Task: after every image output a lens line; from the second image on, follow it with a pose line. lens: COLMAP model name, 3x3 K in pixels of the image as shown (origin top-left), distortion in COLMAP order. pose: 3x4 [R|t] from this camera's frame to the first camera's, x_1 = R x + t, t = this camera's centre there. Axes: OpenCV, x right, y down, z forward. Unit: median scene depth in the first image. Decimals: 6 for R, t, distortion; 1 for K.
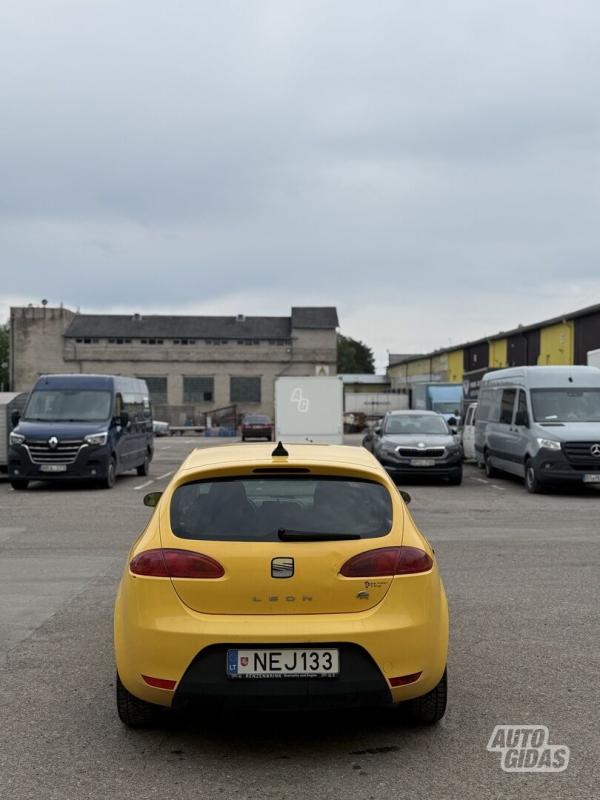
lens RADIAL K [[952.3, 0, 300.0], [0, 952.3, 400.0], [0, 0, 1]] dist [0.128405, -0.002323]
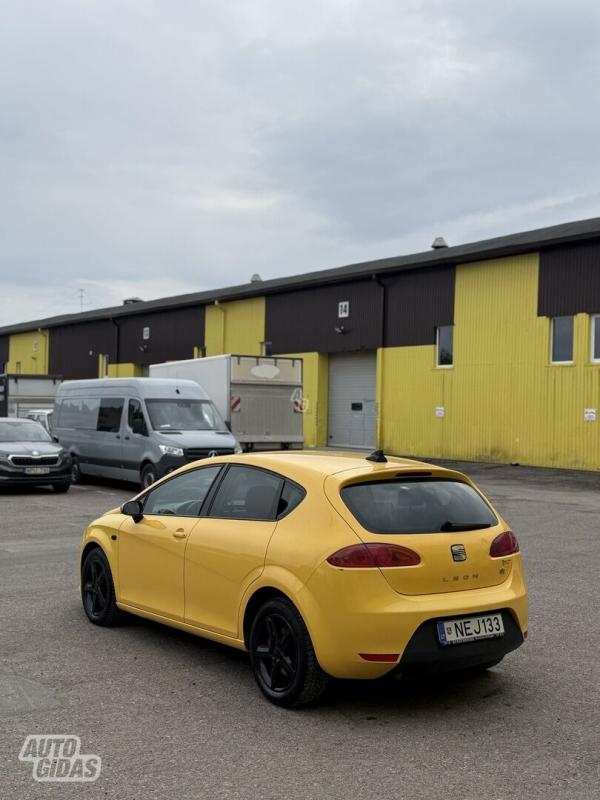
lens RADIAL K [[952.3, 0, 300.0], [0, 952.3, 400.0], [0, 0, 1]] dist [0.128405, -0.002323]
pose [[0.831260, 0.023386, 0.555391, -0.804033], [-0.019442, 0.999727, -0.012997, -0.000437], [-0.555543, 0.000005, 0.831488, 0.083240]]
